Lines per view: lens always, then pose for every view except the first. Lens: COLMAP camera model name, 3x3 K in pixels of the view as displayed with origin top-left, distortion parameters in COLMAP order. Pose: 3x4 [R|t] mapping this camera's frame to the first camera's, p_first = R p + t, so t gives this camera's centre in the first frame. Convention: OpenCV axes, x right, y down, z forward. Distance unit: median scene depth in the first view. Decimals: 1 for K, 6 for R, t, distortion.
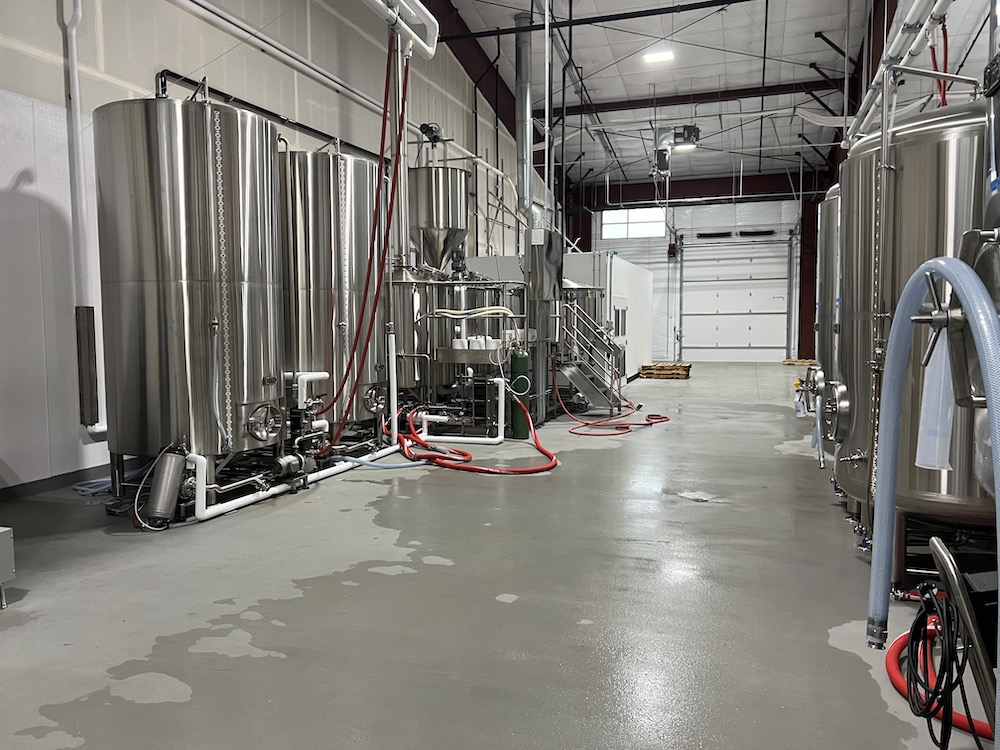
lens RADIAL K [[756.4, 0, 469.8], [0, 756.4, 376.6], [0, 0, 1]] dist [0.004253, -0.004657]
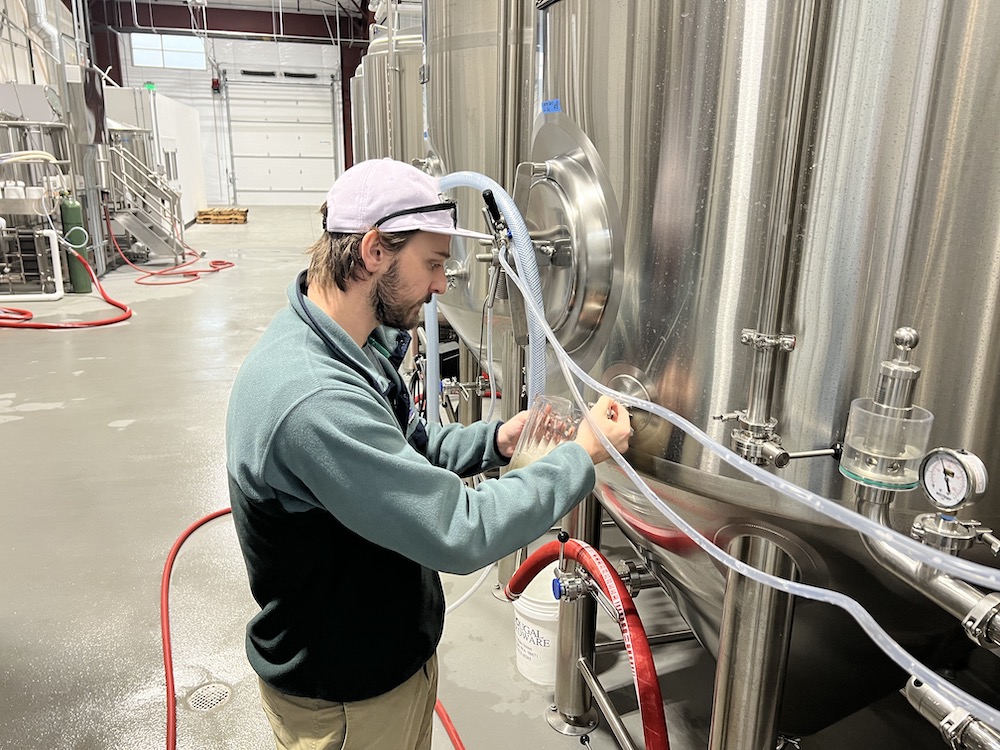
lens RADIAL K [[759.8, 0, 500.0], [0, 759.8, 375.0], [0, 0, 1]] dist [0.019442, 0.001803]
pose [[0.824401, -0.133499, 0.550037, -0.023823], [0.019673, 0.977958, 0.207874, -0.004364], [-0.565664, -0.160550, 0.808856, -0.062156]]
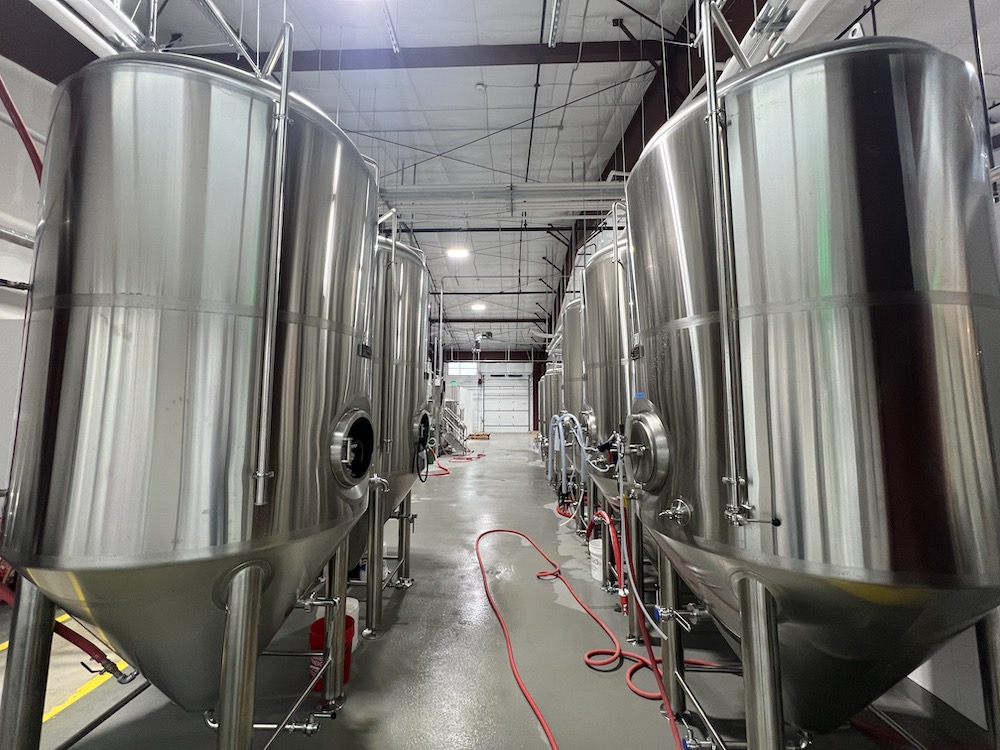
lens RADIAL K [[396.0, 0, 500.0], [0, 396.0, 375.0], [0, 0, 1]] dist [0.000496, 0.000032]
pose [[0.946774, 0.040084, 0.319394, -0.072550], [0.012303, 0.986986, -0.160334, 0.002744], [-0.321664, 0.155730, 0.933960, -0.162519]]
